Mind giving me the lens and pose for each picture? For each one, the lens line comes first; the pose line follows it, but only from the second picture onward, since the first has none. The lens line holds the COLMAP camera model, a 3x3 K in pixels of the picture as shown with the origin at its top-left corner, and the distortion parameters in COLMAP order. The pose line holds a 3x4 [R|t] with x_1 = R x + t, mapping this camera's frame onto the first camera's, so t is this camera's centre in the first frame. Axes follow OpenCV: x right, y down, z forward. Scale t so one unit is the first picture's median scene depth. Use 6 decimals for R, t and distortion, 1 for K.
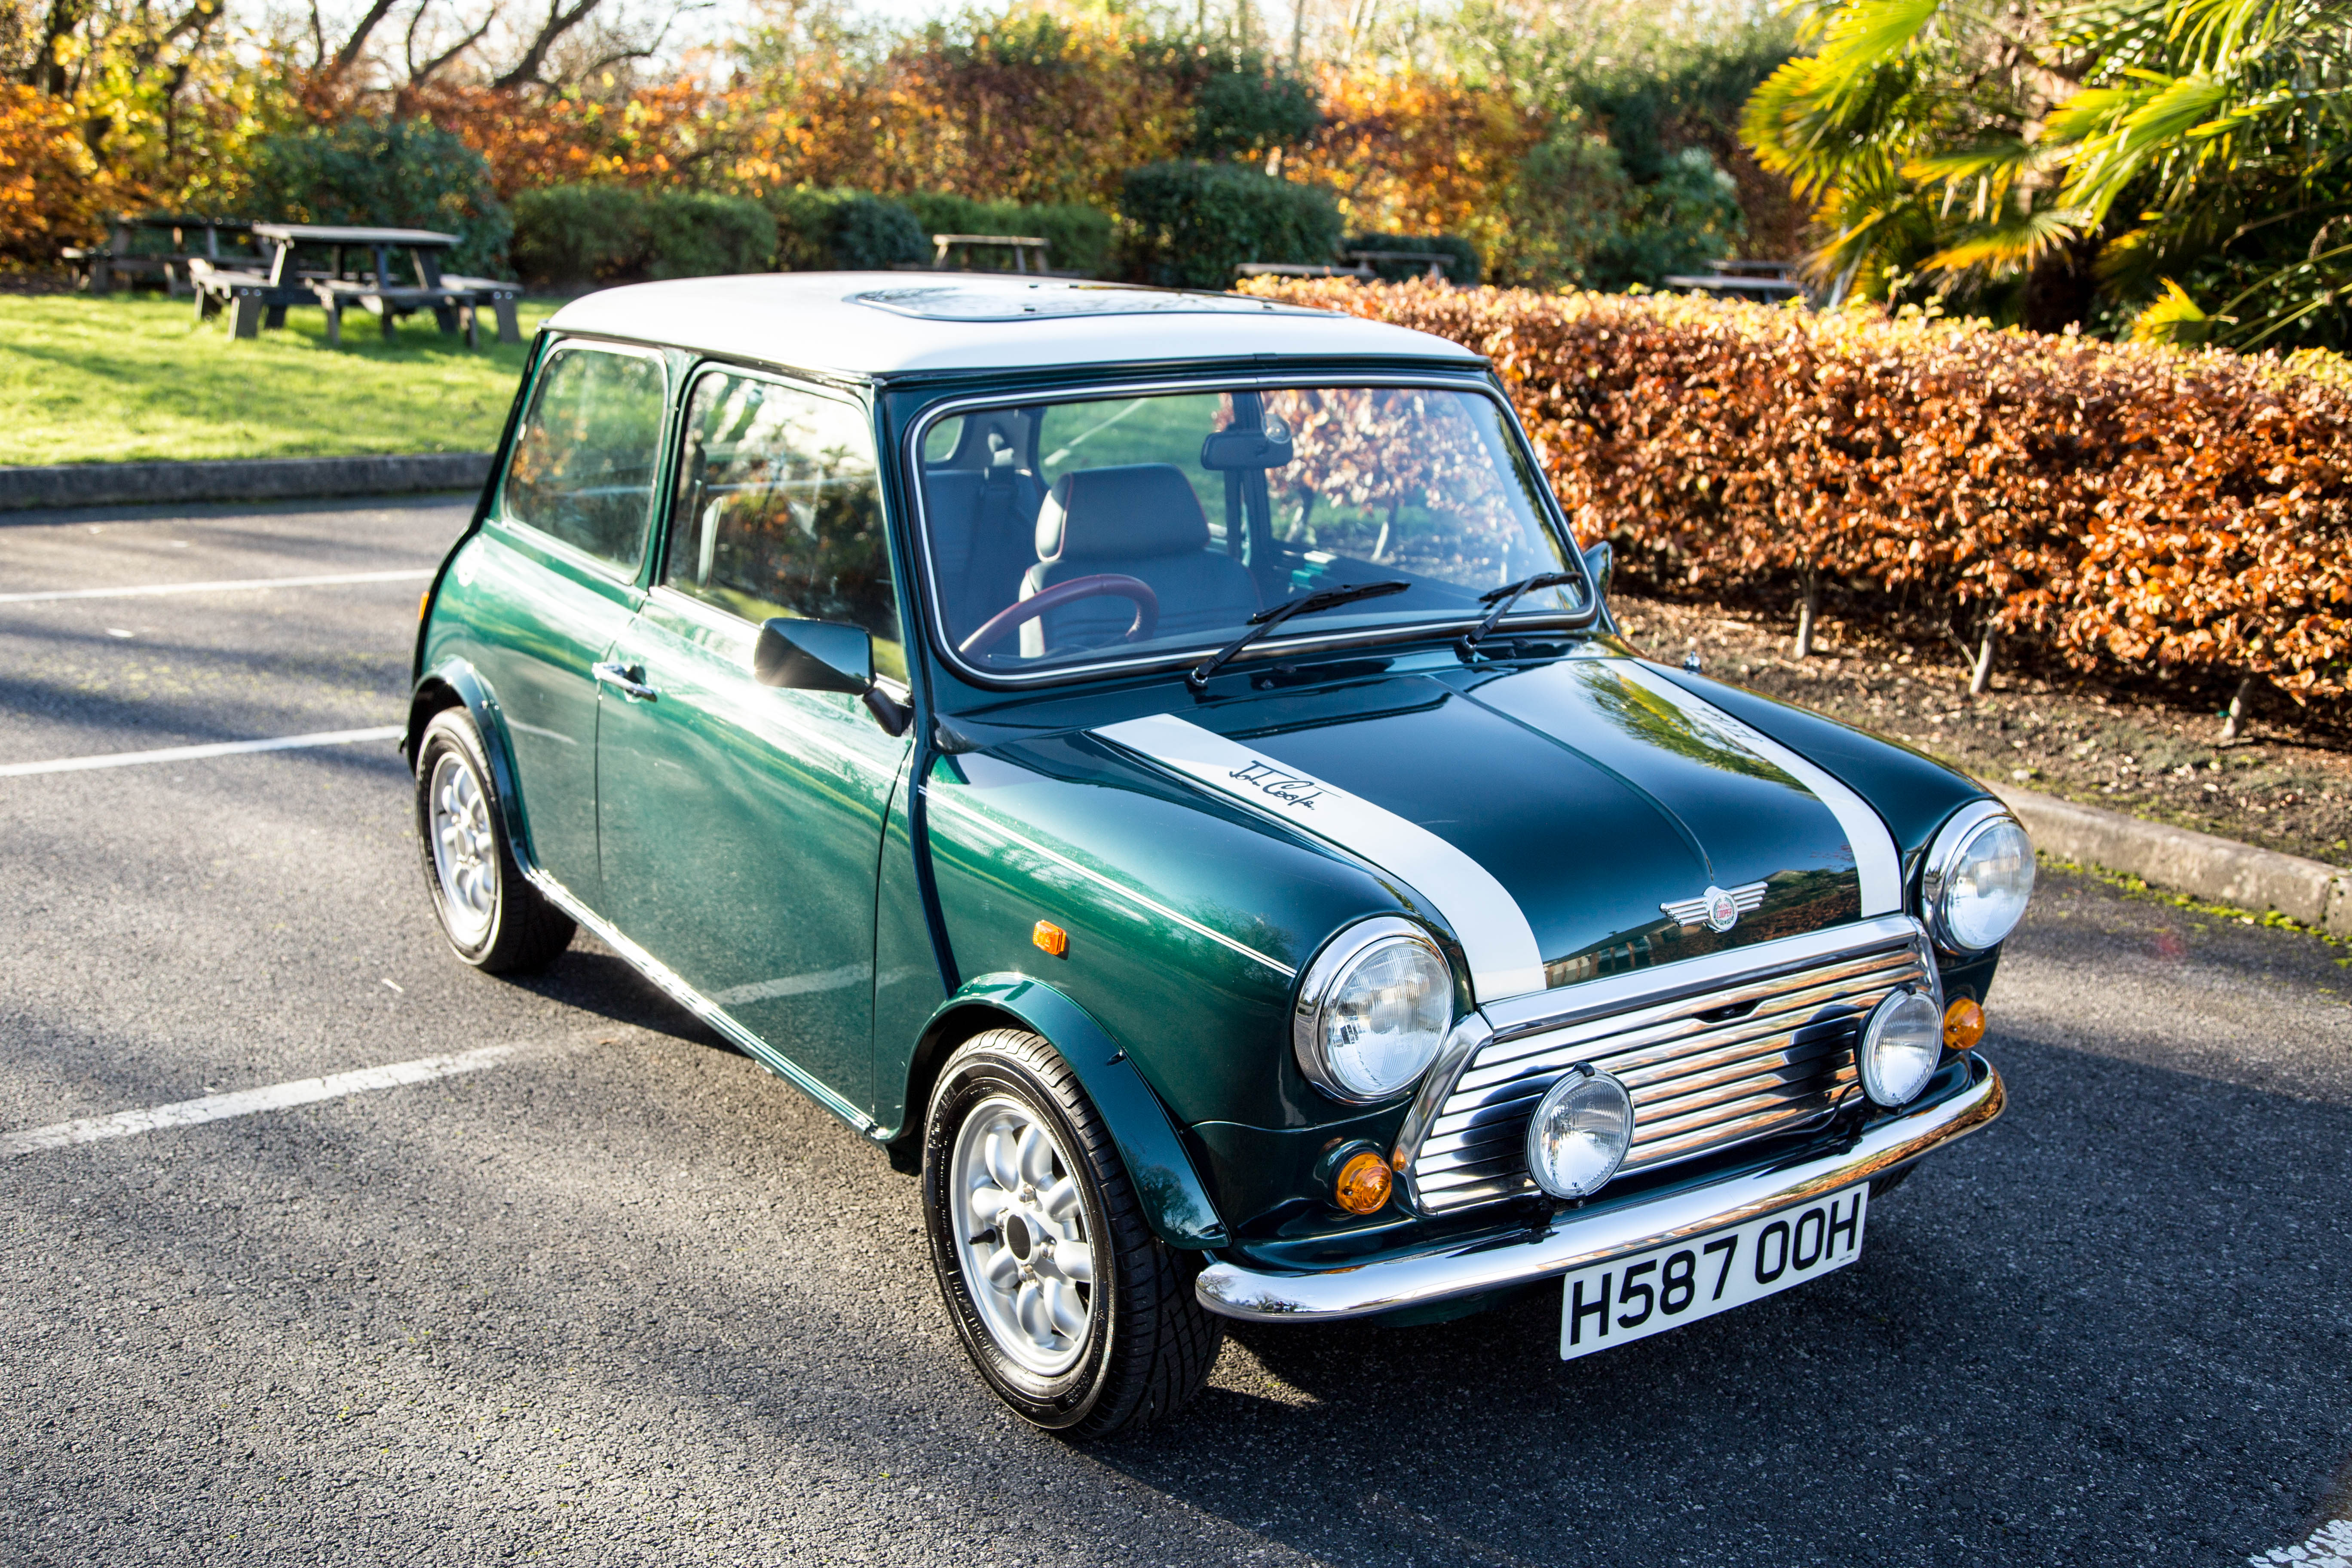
lens RADIAL K [[2251.5, 0, 1176.0], [0, 2251.5, 784.0], [0, 0, 1]] dist [-0.076985, 0.223159]
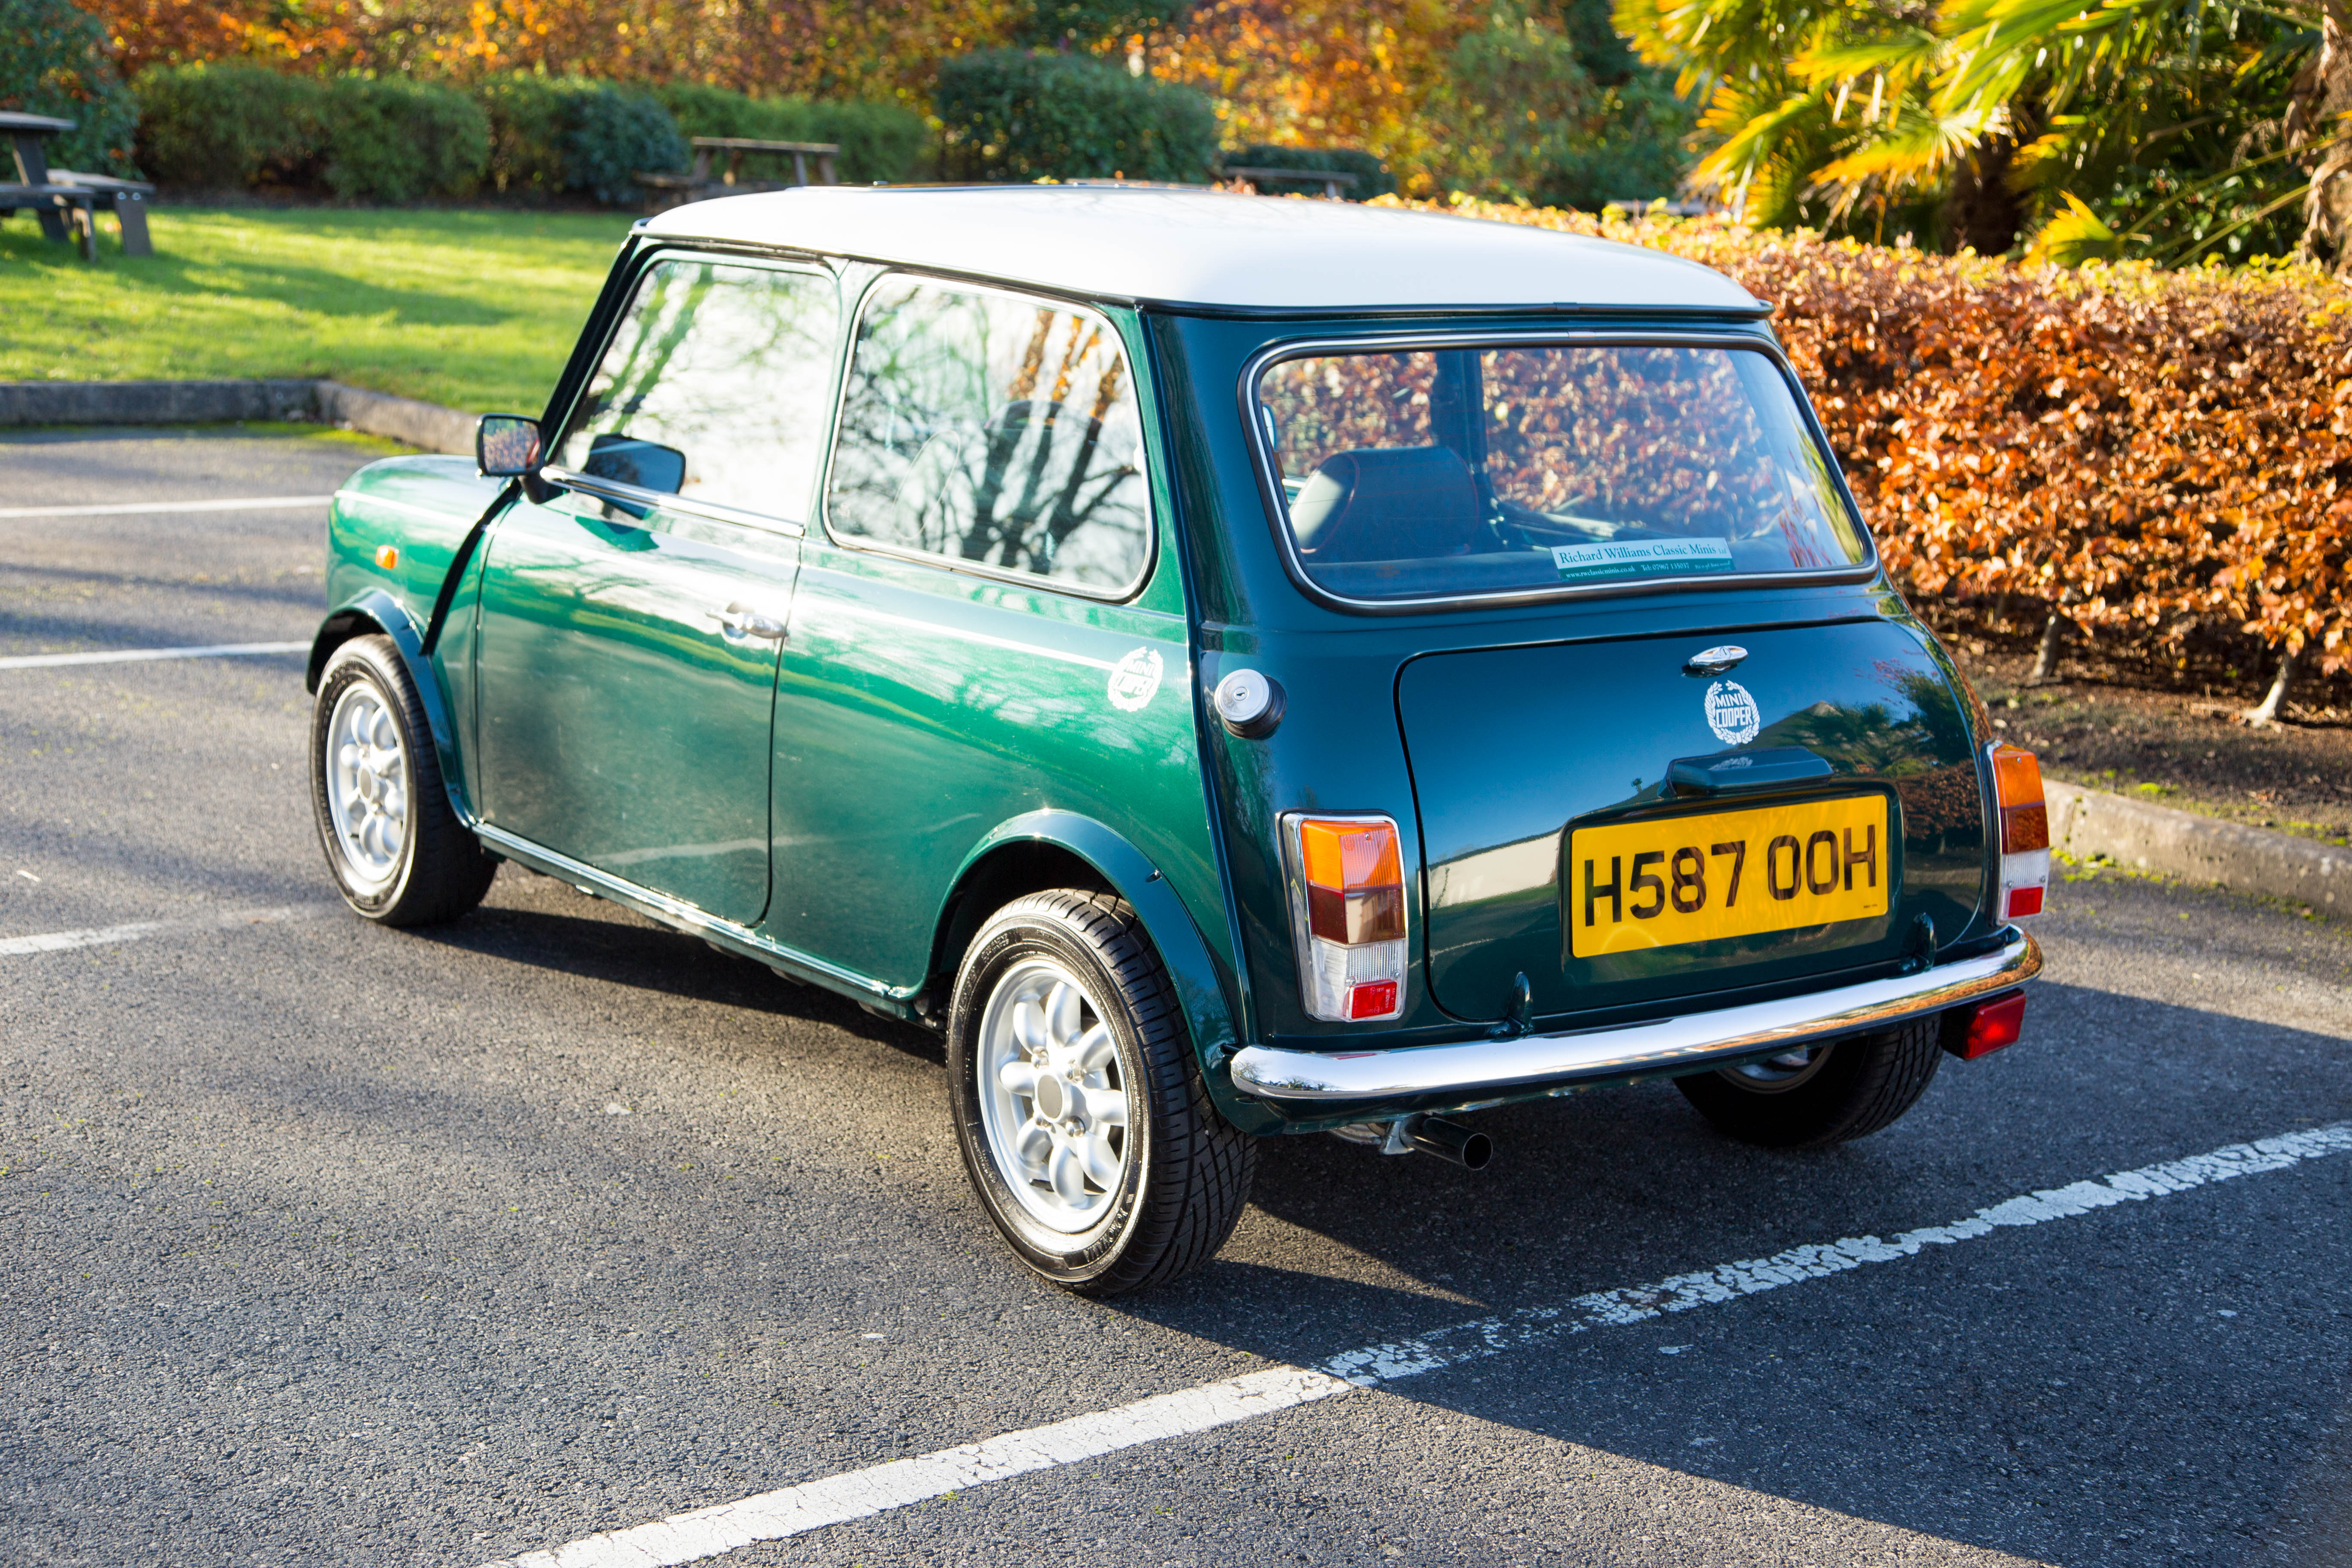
lens RADIAL K [[3372.5, 0, 1176.0], [0, 3372.5, 784.0], [0, 0, 1]] dist [0.165896, -0.105207]
pose [[0.999777, 0.010698, 0.018193, 0.091644], [-0.009589, 0.998153, -0.059995, 0.110109], [-0.018801, 0.059807, 0.998033, -0.386916]]
